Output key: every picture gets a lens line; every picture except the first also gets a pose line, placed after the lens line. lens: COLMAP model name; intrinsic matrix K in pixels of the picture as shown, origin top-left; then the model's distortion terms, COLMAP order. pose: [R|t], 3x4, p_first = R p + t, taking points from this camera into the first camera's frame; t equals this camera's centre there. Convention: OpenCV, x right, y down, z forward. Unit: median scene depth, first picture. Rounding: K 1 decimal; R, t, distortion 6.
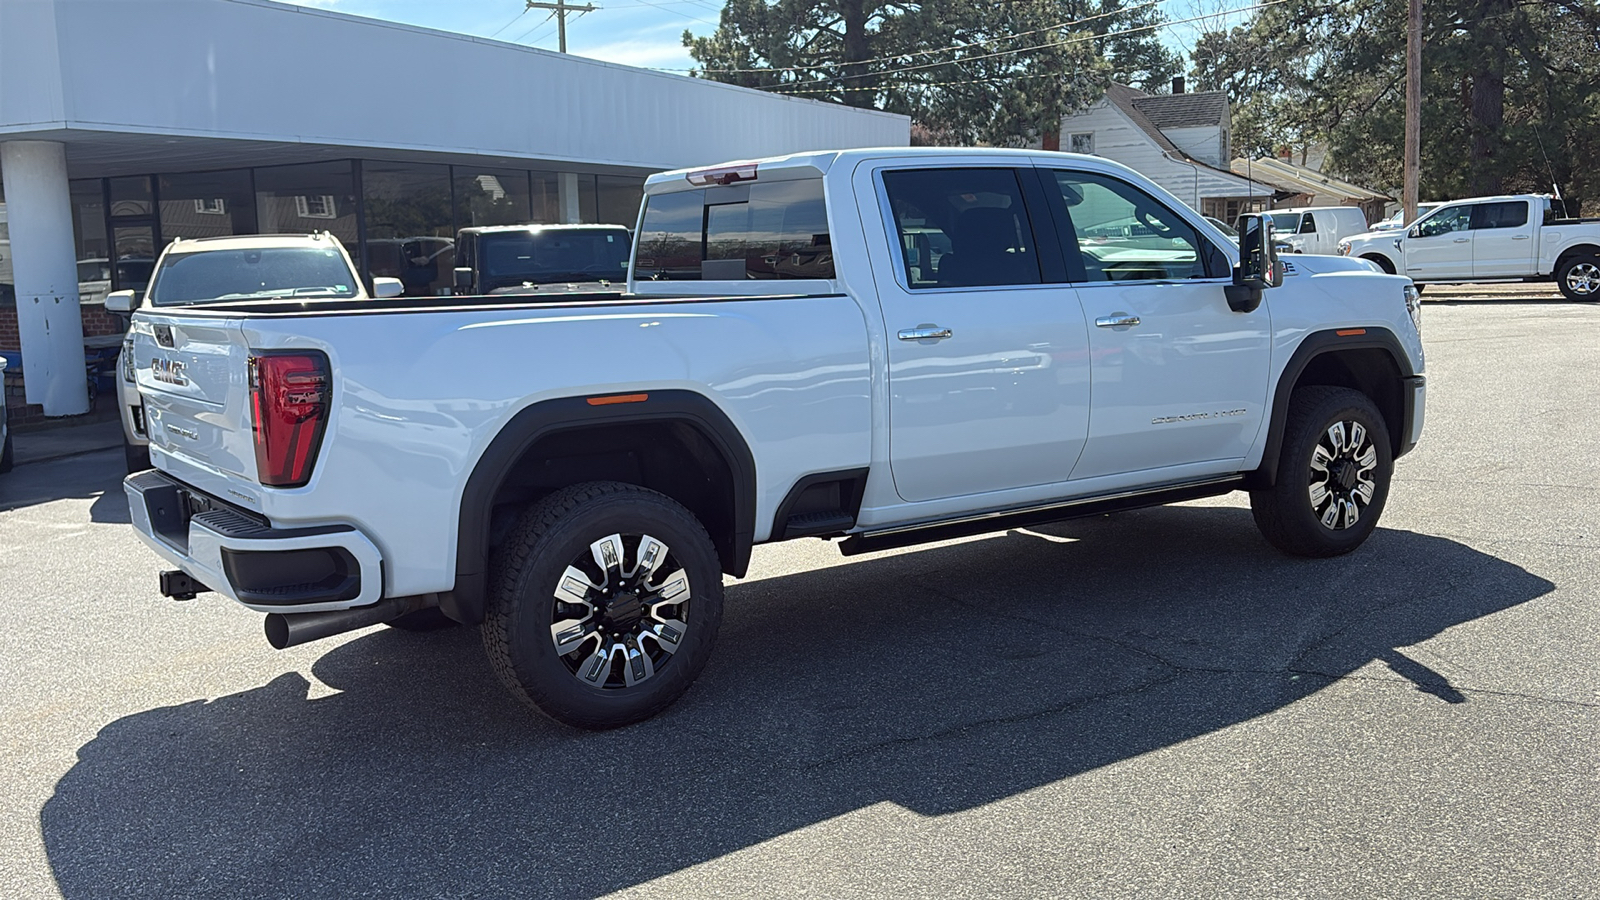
lens RADIAL K [[1470.8, 0, 736.8], [0, 1470.8, 423.5], [0, 0, 1]] dist [0.093065, -0.225538]
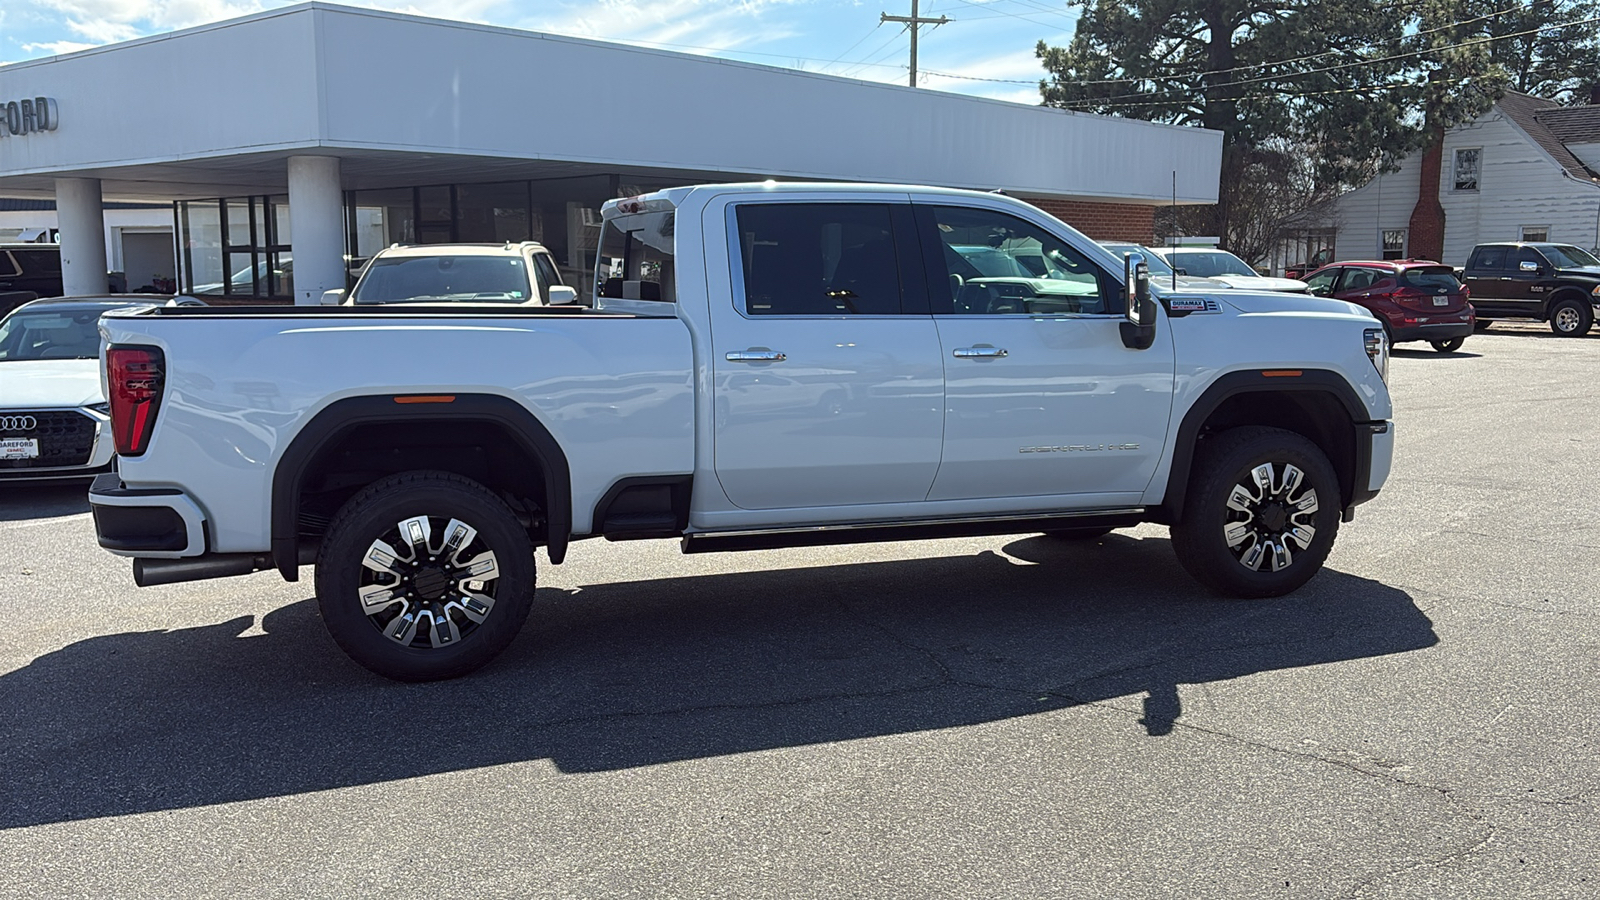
lens RADIAL K [[1469.2, 0, 757.5], [0, 1469.2, 458.8], [0, 0, 1]] dist [0.073243, -0.108360]
pose [[0.966801, 0.060584, -0.248245, 0.408559], [-0.056195, 0.998113, 0.024734, -0.011889], [0.249275, -0.009963, 0.968381, -0.054748]]
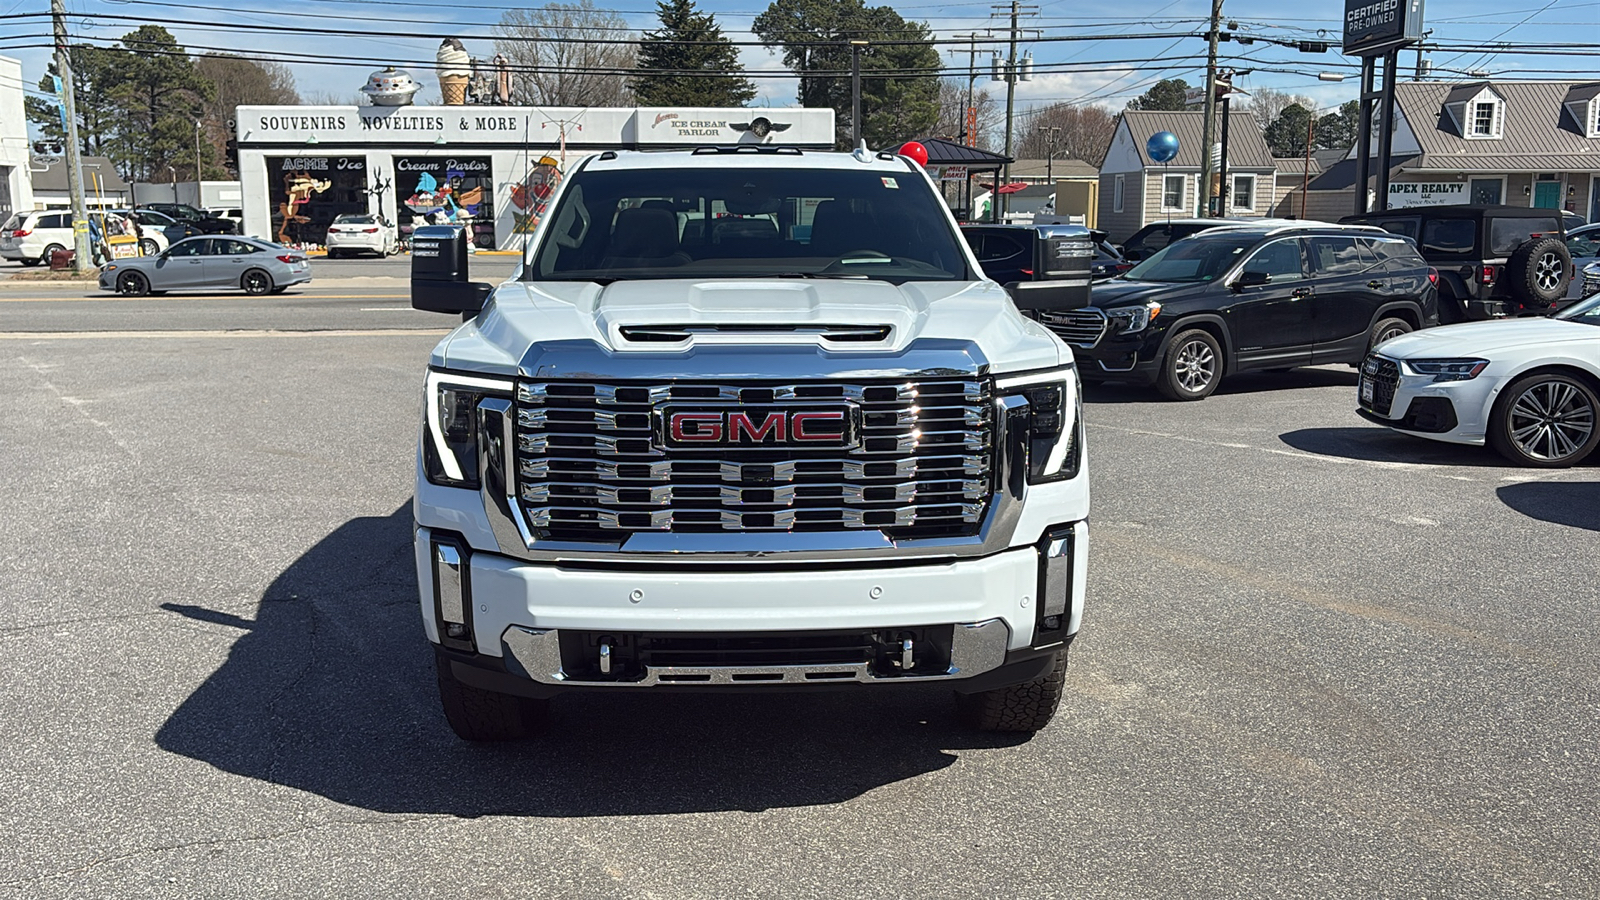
lens RADIAL K [[1481.9, 0, 787.8], [0, 1481.9, 443.7], [0, 0, 1]] dist [0.043684, -0.025250]
pose [[-0.515535, 0.164434, -0.840943, 1.144710], [-0.082527, 0.967324, 0.239738, -0.278251], [0.852885, 0.192994, -0.485119, 1.850917]]
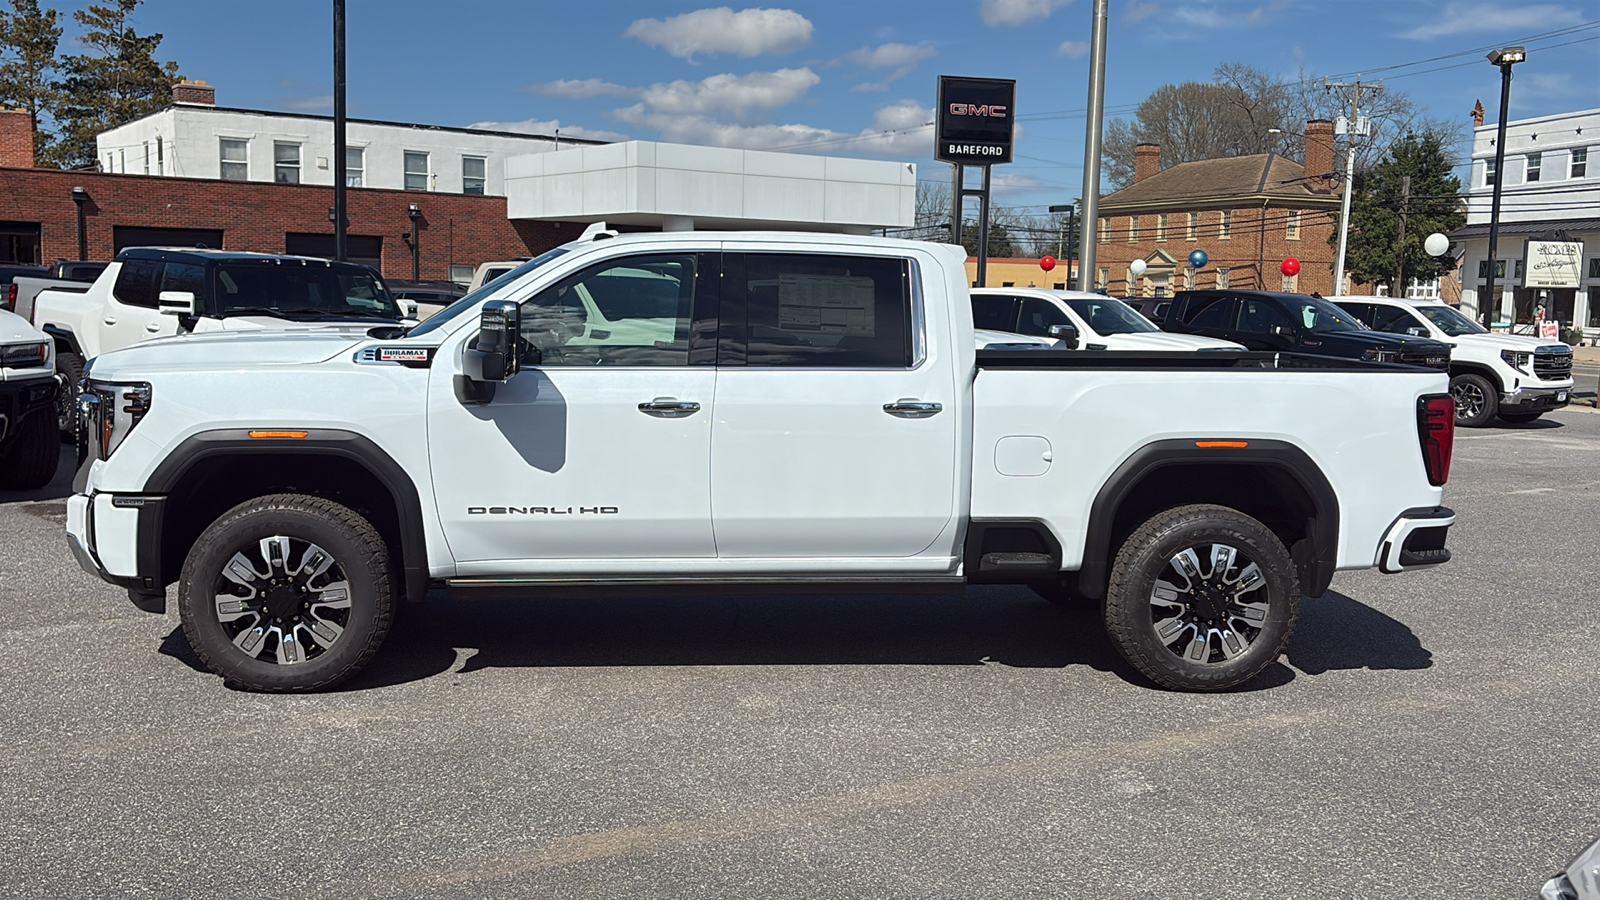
lens RADIAL K [[1491.2, 0, 816.3], [0, 1491.2, 446.0], [0, 0, 1]] dist [0.103378, -0.231403]
pose [[-0.892521, -0.041181, 0.449121, -0.504993], [0.056320, 0.977850, 0.201585, -0.294999], [-0.447475, 0.205214, -0.870433, 2.328750]]
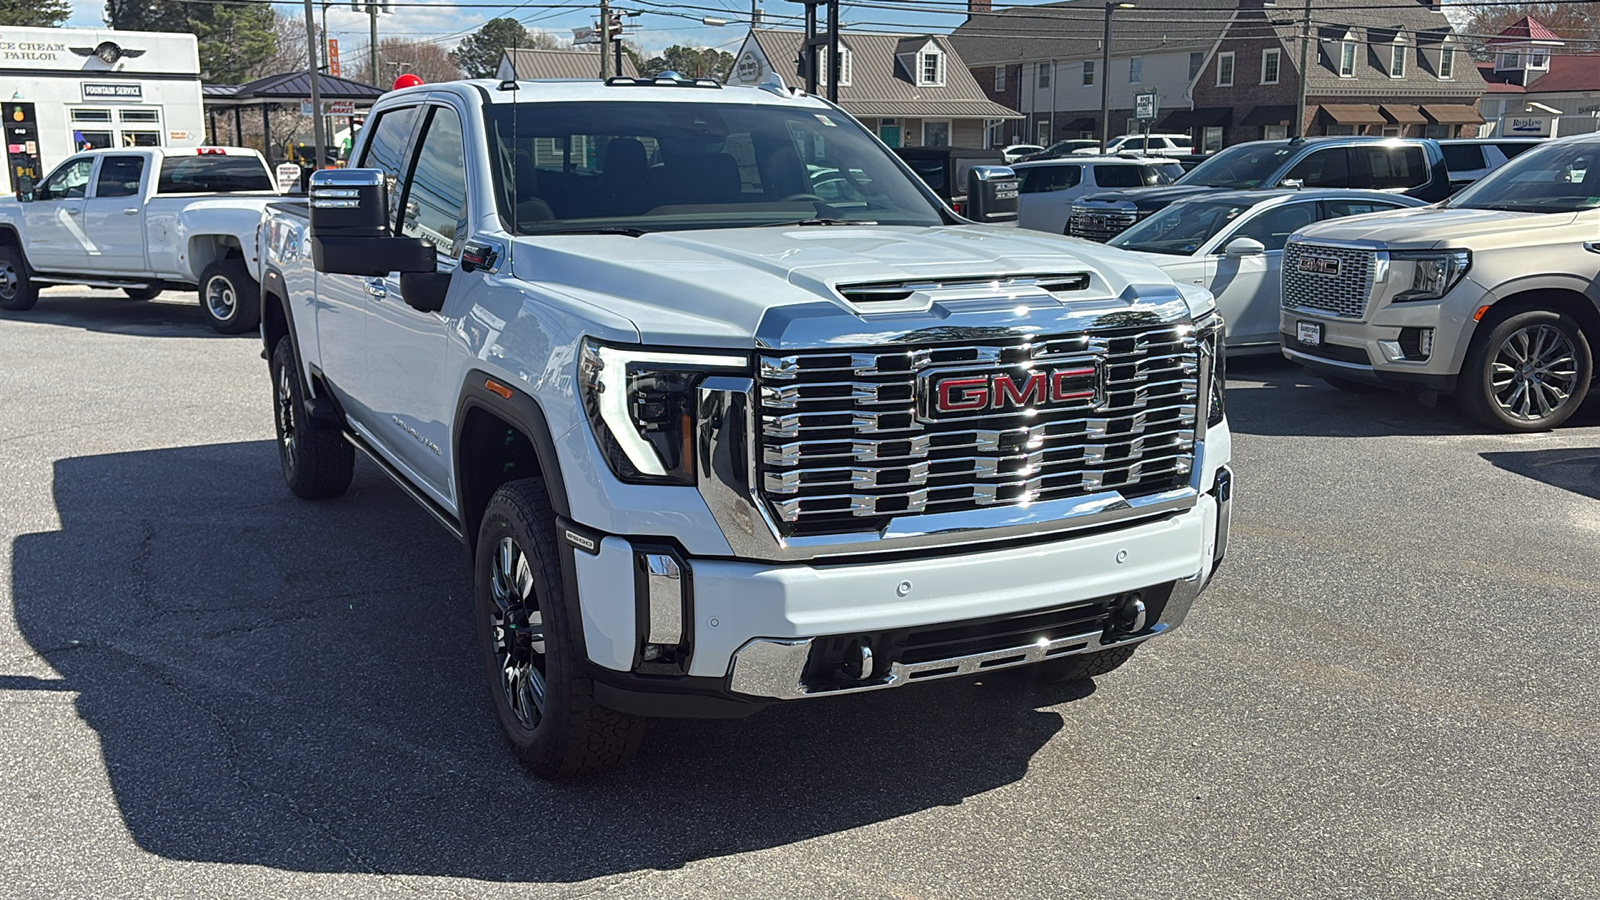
lens RADIAL K [[1486.0, 0, 768.5], [0, 1486.0, 450.0], [0, 0, 1]] dist [0.043952, -0.021271]
pose [[-0.120694, 0.227575, -0.966252, 1.202181], [-0.111248, 0.964135, 0.240972, -0.235463], [0.986436, 0.136578, -0.091048, 1.458150]]
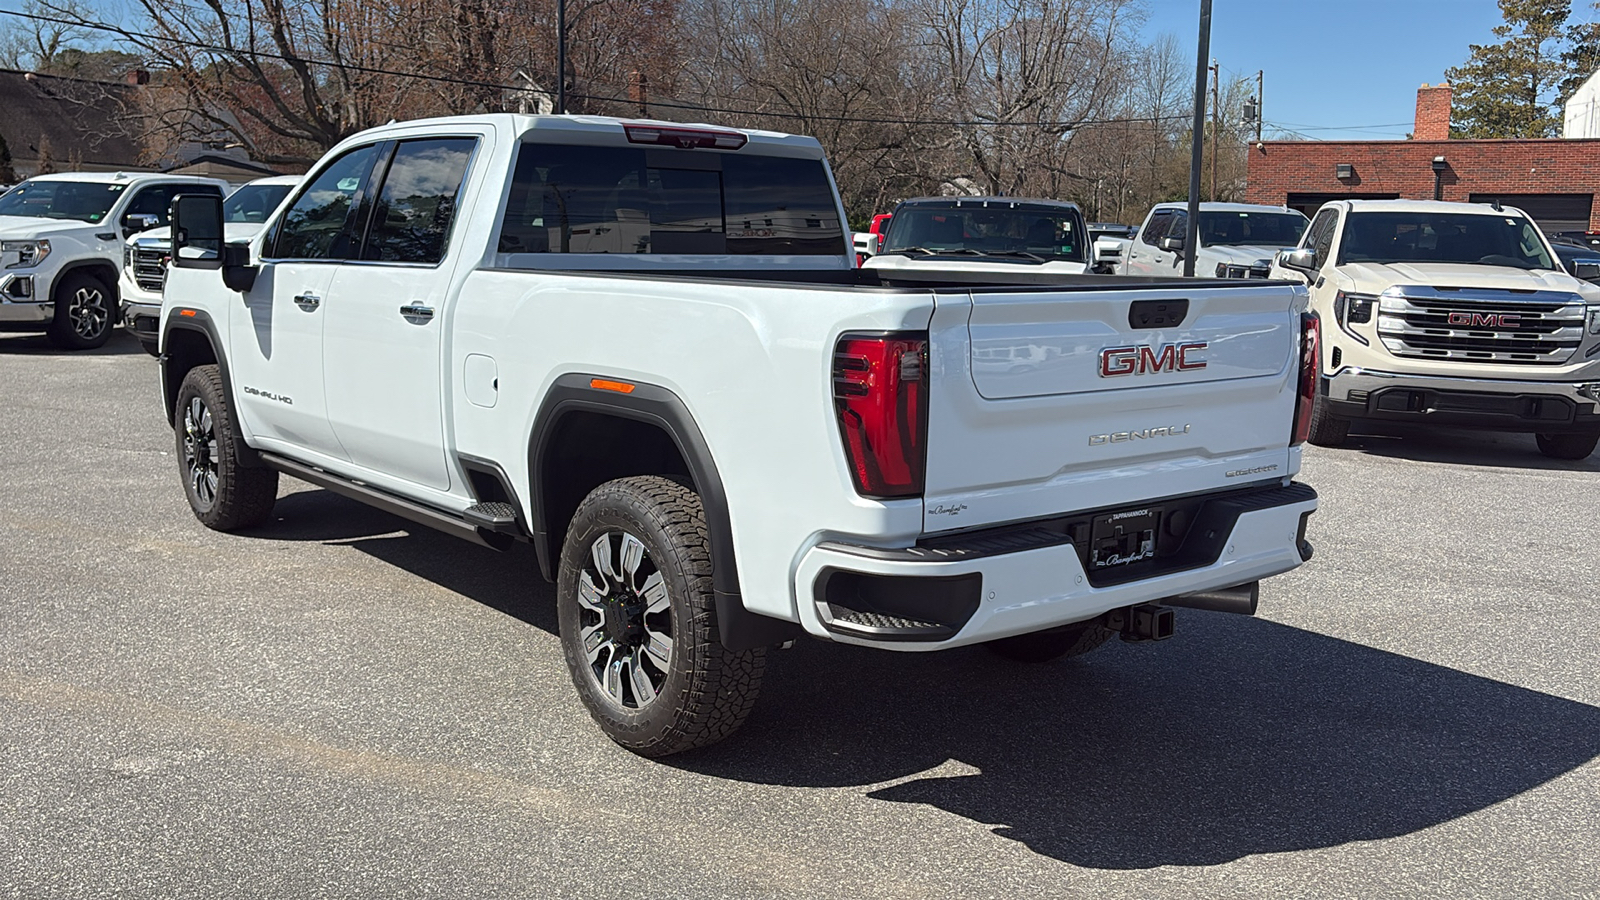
lens RADIAL K [[1481.8, 0, 775.6], [0, 1481.8, 463.9], [0, 0, 1]] dist [0.053468, -0.049120]
pose [[-0.069678, -0.125895, 0.989594, -1.043763], [0.105381, 0.985525, 0.132797, -0.097992], [-0.991988, 0.113538, -0.055402, 1.139014]]
